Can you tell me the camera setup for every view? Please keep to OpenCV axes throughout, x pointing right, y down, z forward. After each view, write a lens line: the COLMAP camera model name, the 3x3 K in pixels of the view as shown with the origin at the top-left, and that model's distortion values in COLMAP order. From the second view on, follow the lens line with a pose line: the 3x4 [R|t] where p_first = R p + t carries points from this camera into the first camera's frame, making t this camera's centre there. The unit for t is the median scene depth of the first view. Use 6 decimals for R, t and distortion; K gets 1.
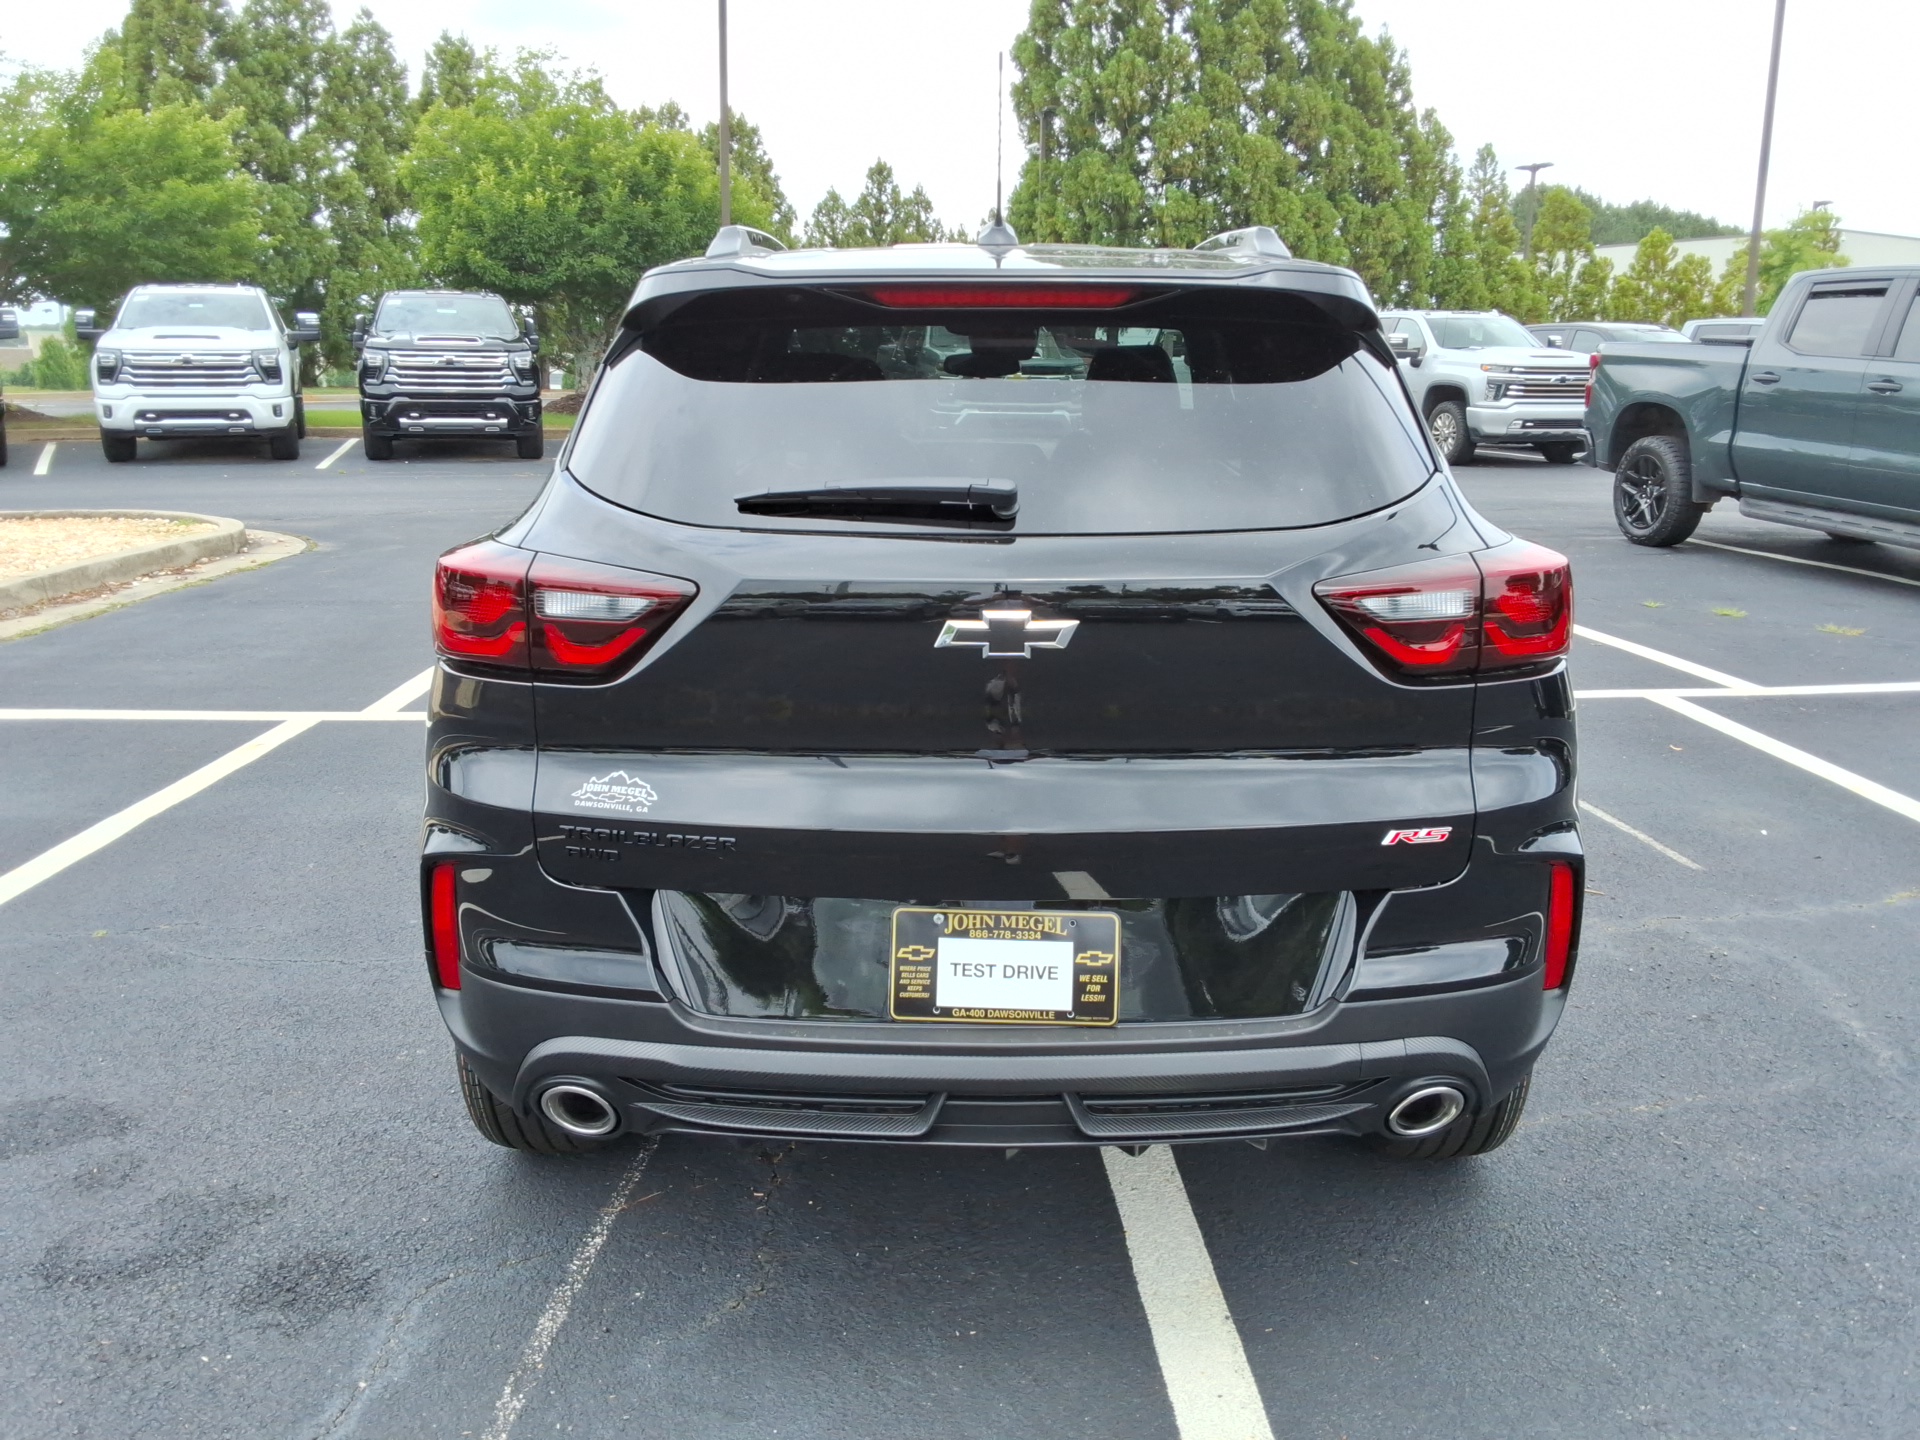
lens RADIAL K [[1540.5, 0, 962.2], [0, 1540.5, 707.1], [0, 0, 1]] dist [0.070211, -0.116245]
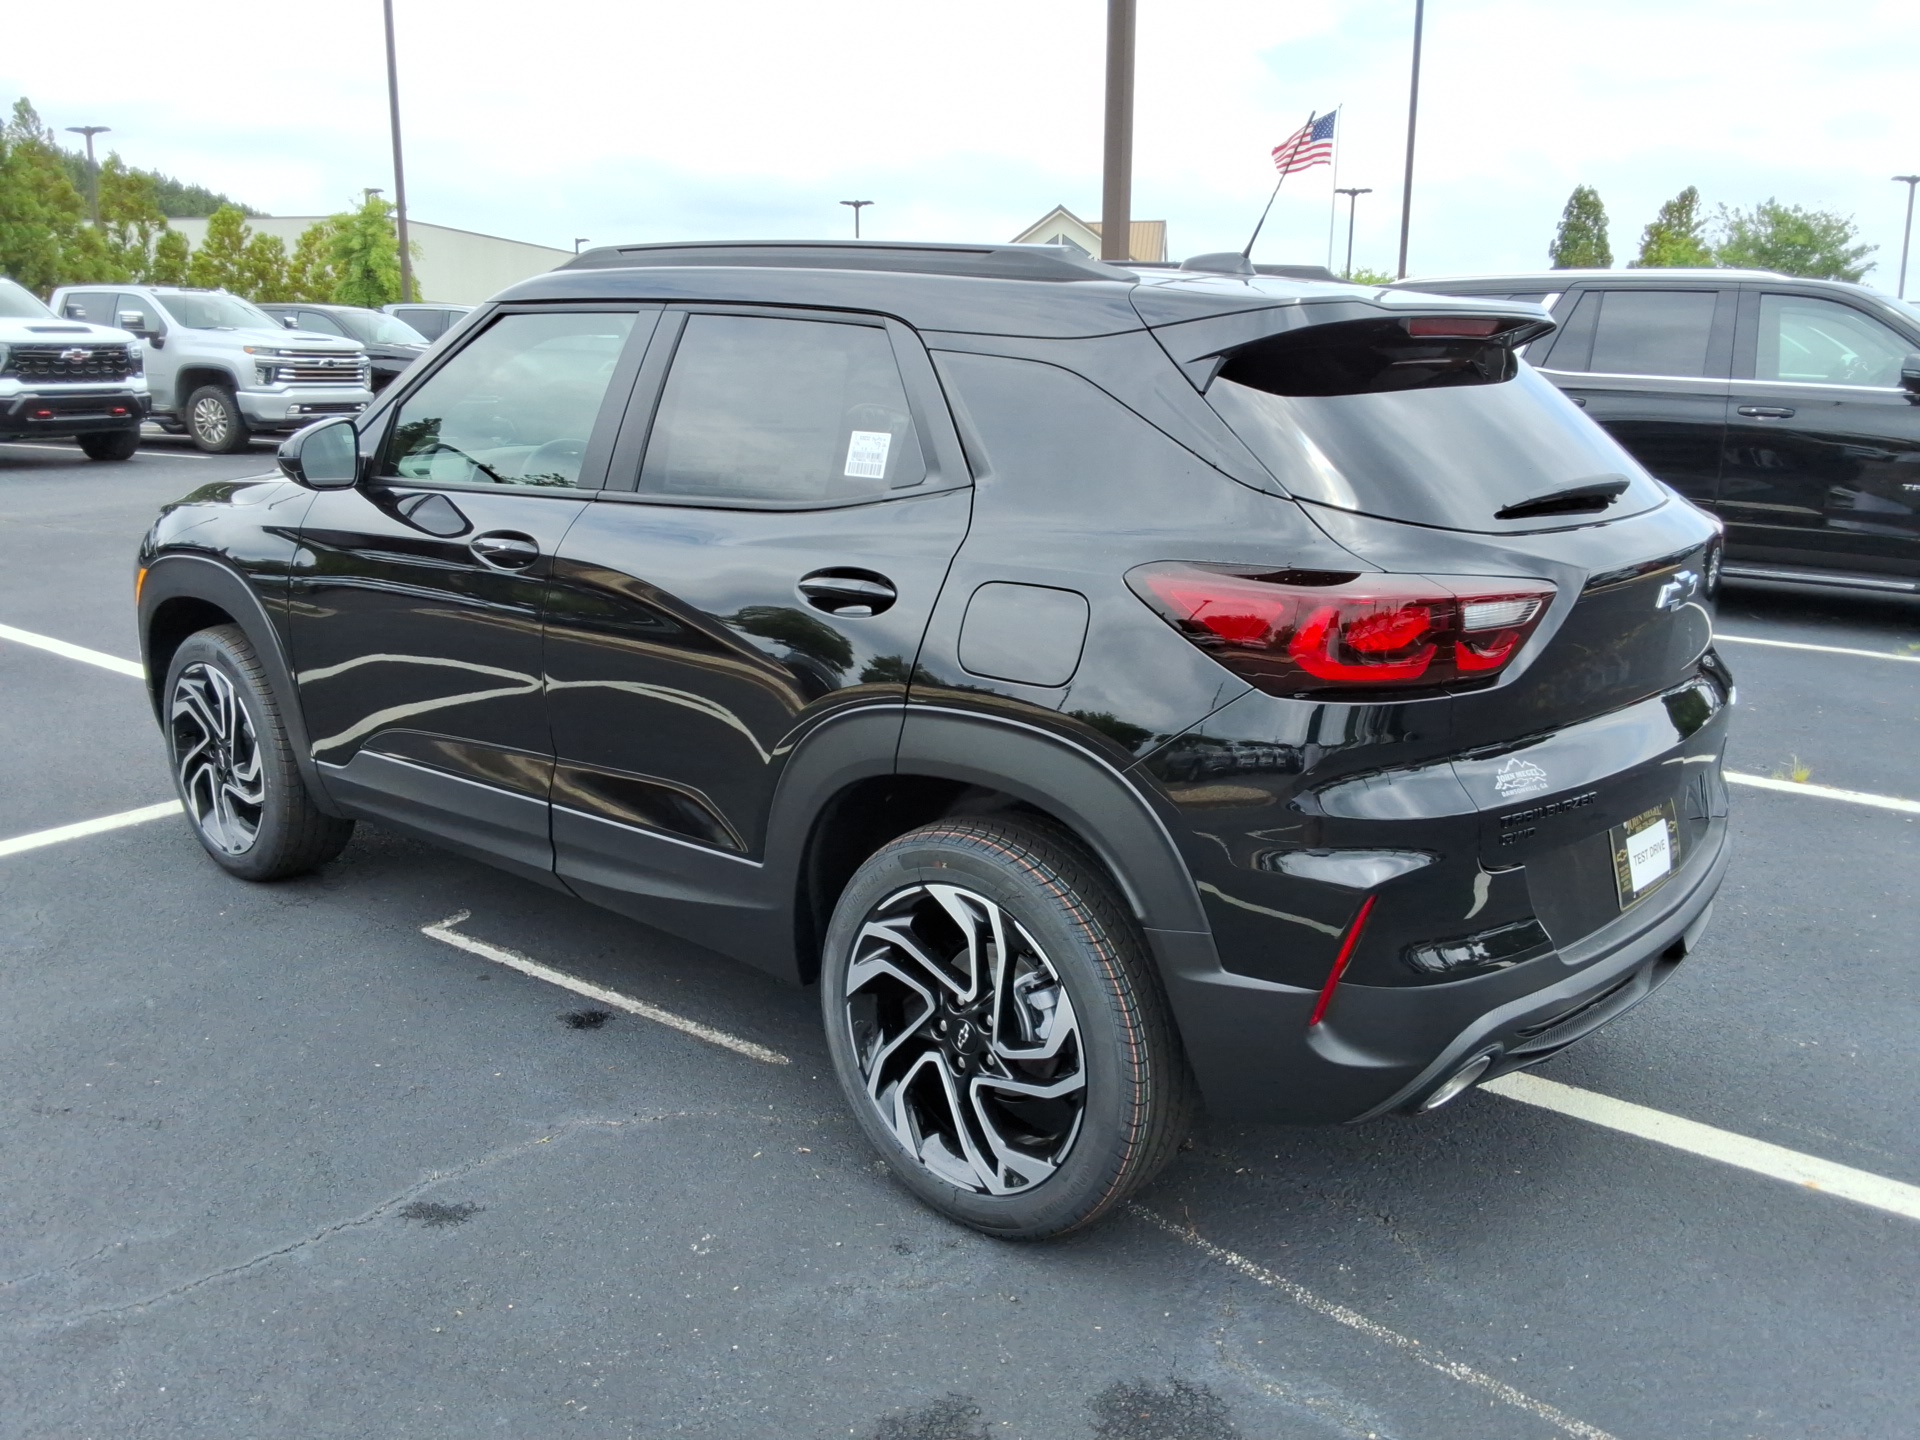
lens RADIAL K [[1540.5, 0, 971.3], [0, 1540.5, 730.5], [0, 0, 1]] dist [0.070211, -0.116245]
pose [[0.641835, -0.179224, 0.745604, -0.129984], [0.158660, 0.982303, 0.099541, -0.015074], [-0.750249, 0.054409, 0.658912, 0.056149]]
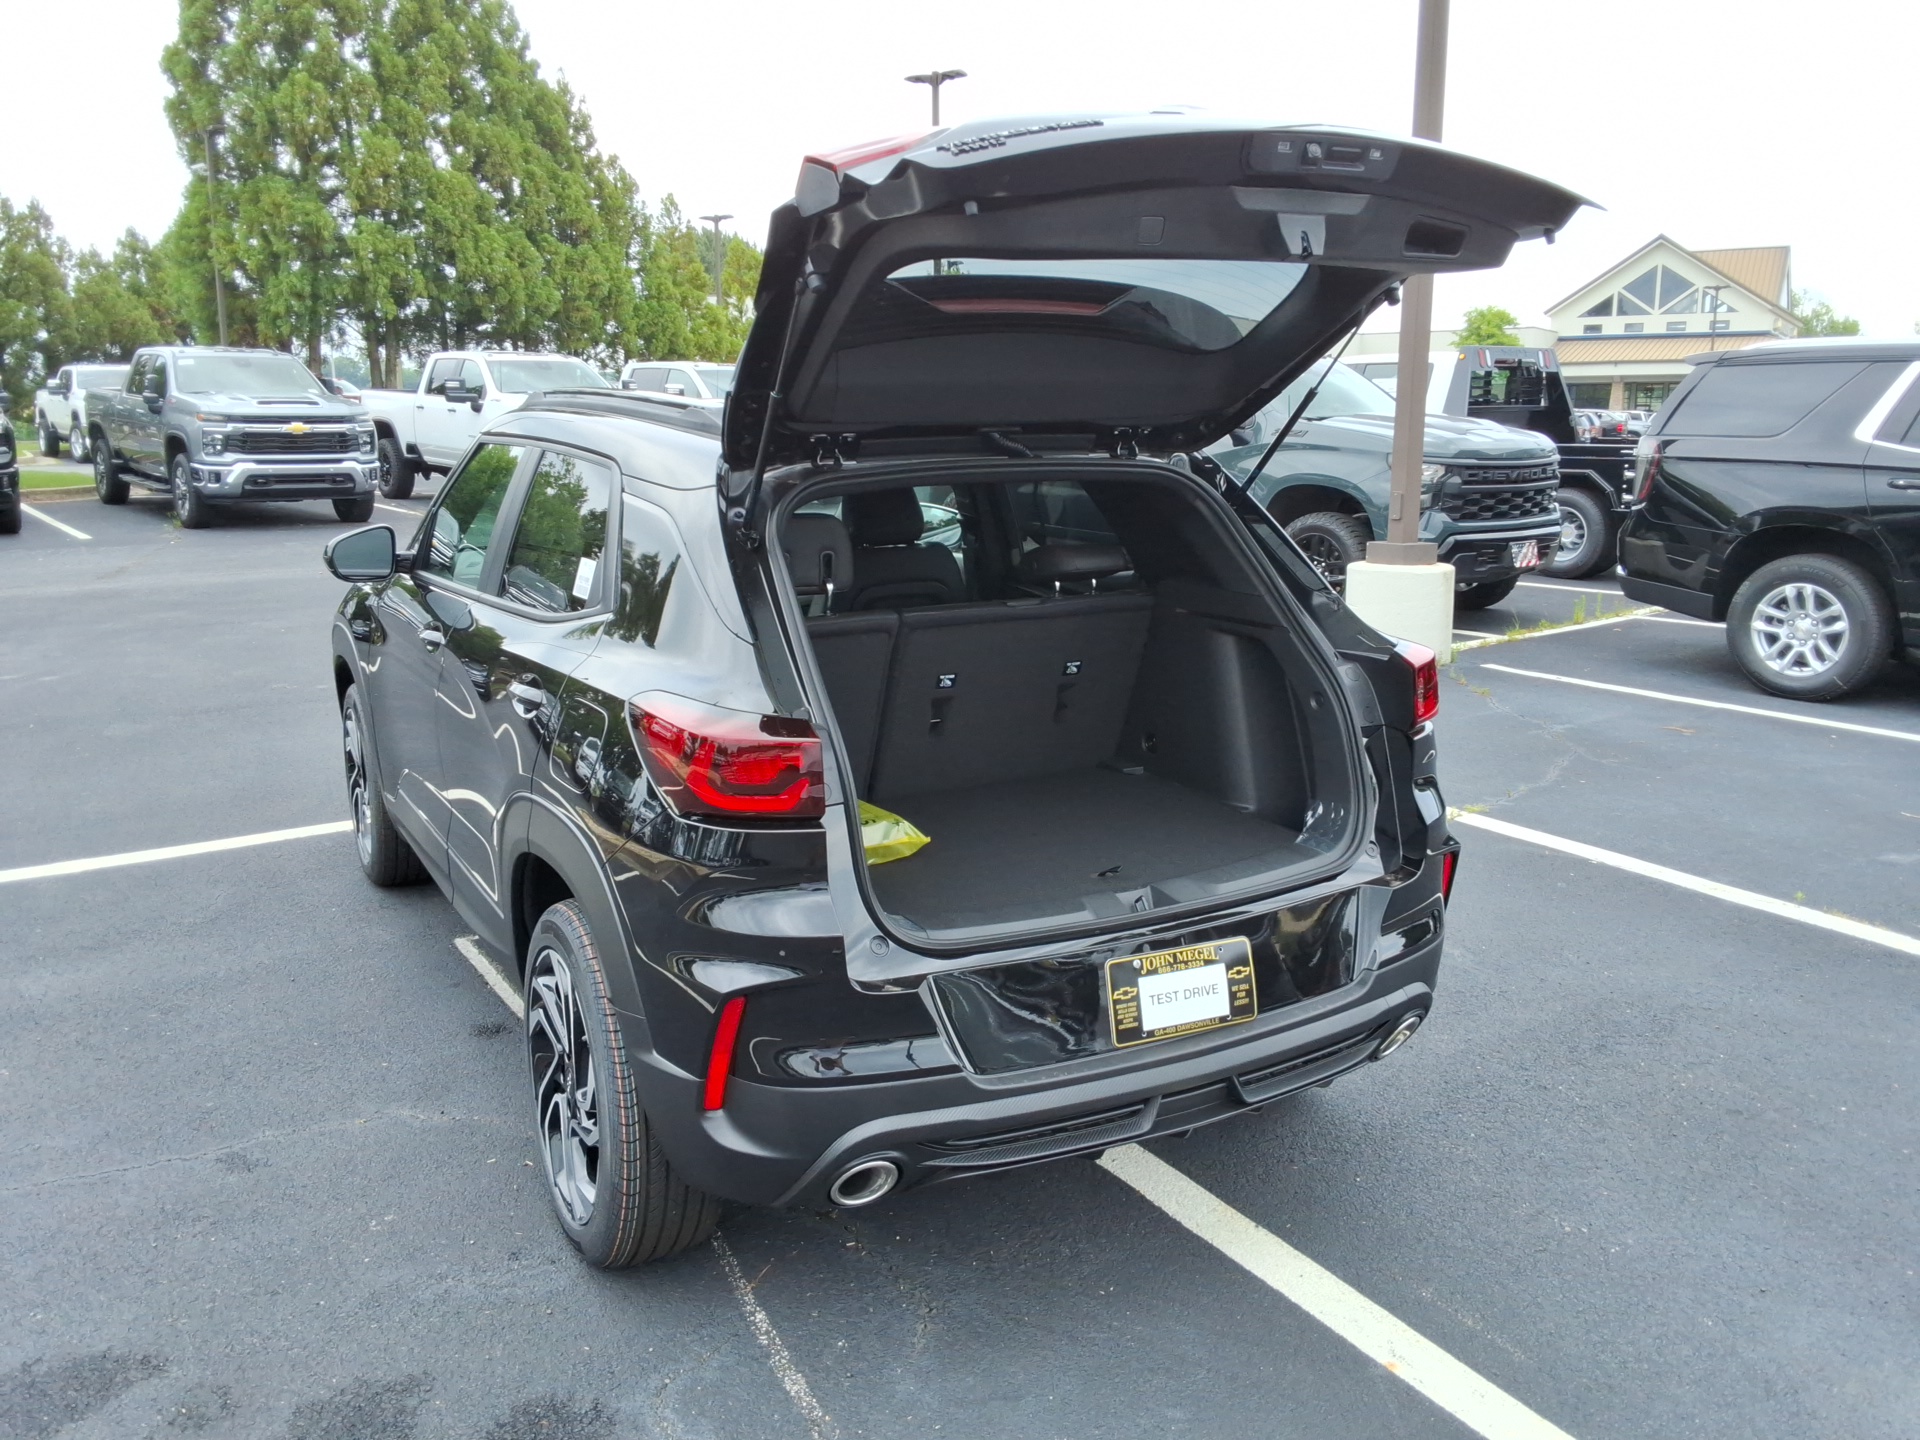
lens RADIAL K [[1540.5, 0, 966.5], [0, 1540.5, 711.2], [0, 0, 1]] dist [0.070211, -0.116245]
pose [[0.873650, -0.104625, 0.475173, -0.074285], [0.112527, 0.993578, 0.011879, -0.010768], [-0.473364, 0.043091, 0.879812, -0.009120]]
